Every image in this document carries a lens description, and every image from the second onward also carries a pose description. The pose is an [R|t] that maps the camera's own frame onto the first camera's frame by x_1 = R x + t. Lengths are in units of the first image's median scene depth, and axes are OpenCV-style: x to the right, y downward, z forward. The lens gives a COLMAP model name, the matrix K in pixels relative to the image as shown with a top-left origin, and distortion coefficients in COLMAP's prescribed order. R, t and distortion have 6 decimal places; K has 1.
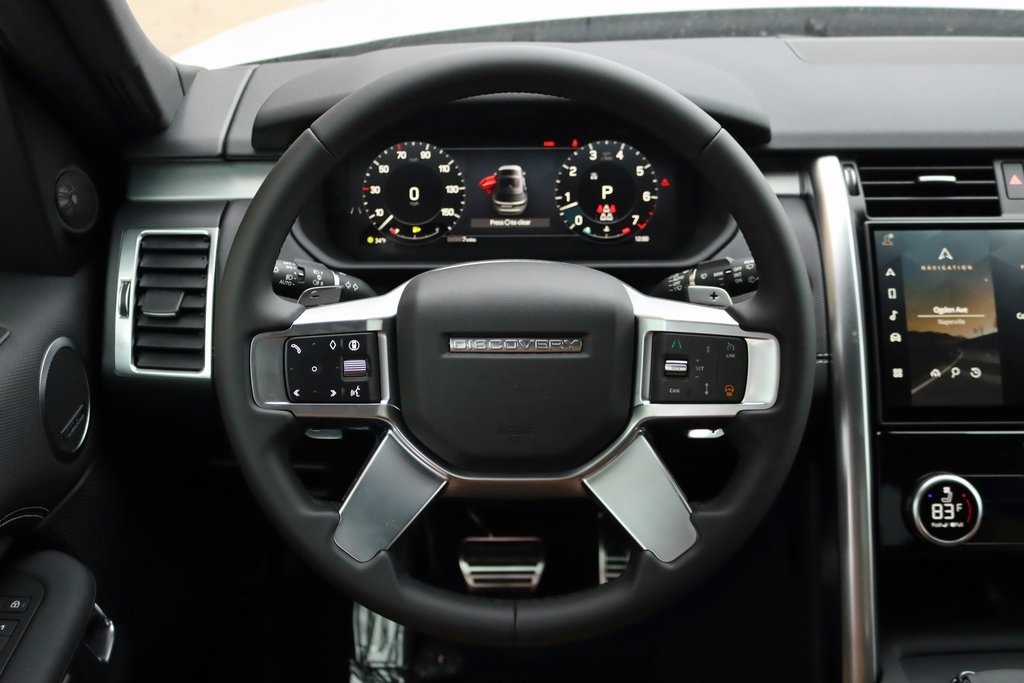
lens RADIAL K [[1139.7, 0, 512.0], [0, 1139.7, 341.5], [0, 0, 1]] dist [0.018400, 0.010866]
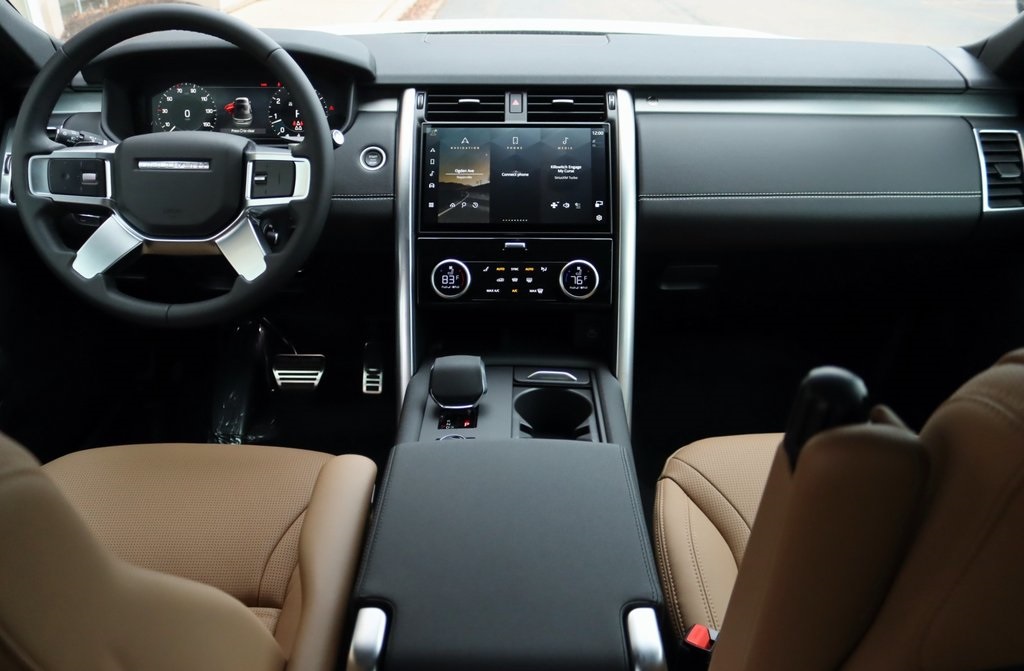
lens RADIAL K [[855.5, 0, 512.0], [0, 855.5, 335.5], [0, 0, 1]] dist [-0.001213, 0.021176]
pose [[0.999717, 0.011546, -0.020810, 0.504907], [-0.011815, 0.999848, -0.012845, 0.251595], [0.020659, 0.013087, 0.999701, -0.328826]]
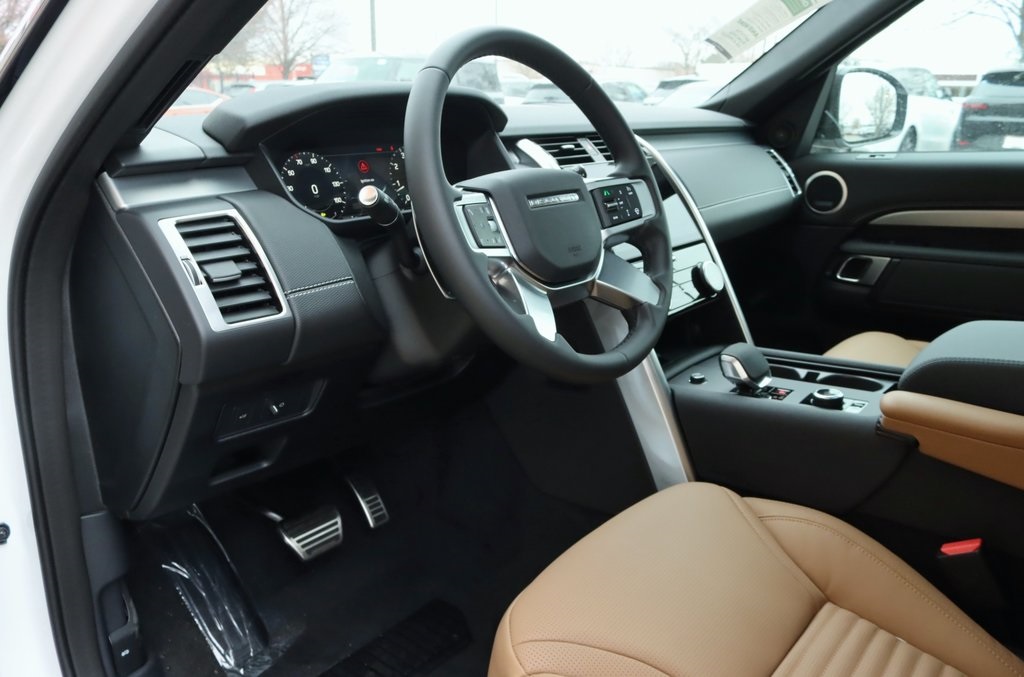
lens RADIAL K [[840.4, 0, 512.0], [0, 840.4, 338.5], [0, 0, 1]] dist [-0.011650, 0.000401]
pose [[0.631579, -0.212542, 0.745610, -0.823732], [0.356954, 0.933417, -0.036285, 0.177497], [-0.688253, 0.289065, 0.665394, 0.266329]]
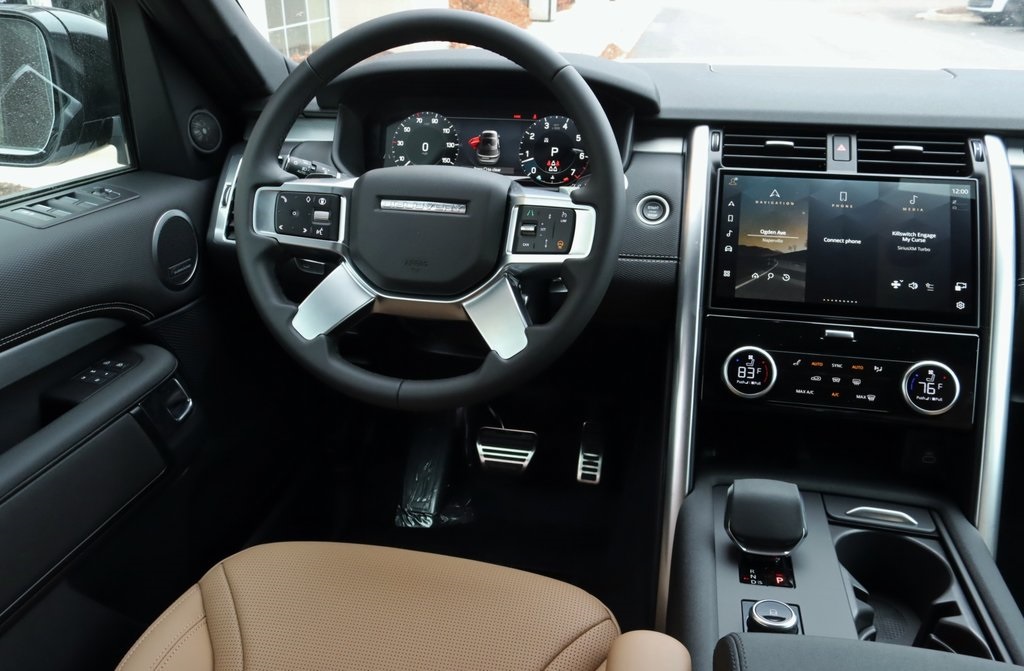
lens RADIAL K [[849.6, 0, 512.0], [0, 849.6, 335.5], [0, 0, 1]] dist [0.010799, 0.010451]
pose [[0.977444, 0.086537, -0.192650, 0.295769], [-0.099922, 0.993132, -0.060867, 0.194075], [0.186060, 0.078744, 0.979378, -0.042545]]
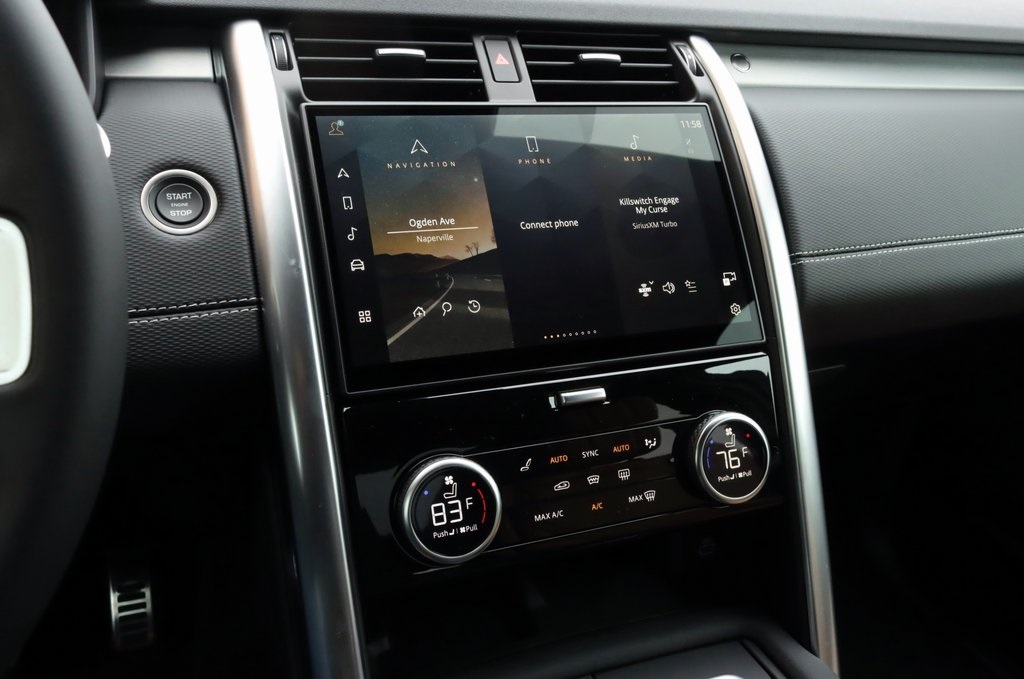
lens RADIAL K [[840.4, 0, 512.0], [0, 840.4, 339.5], [0, 0, 1]] dist [-0.011650, 0.000401]
pose [[0.929319, -0.097352, 0.356213, 0.246738], [0.107989, 0.994101, -0.010047, 0.056587], [-0.353134, 0.047804, 0.934351, 0.521218]]
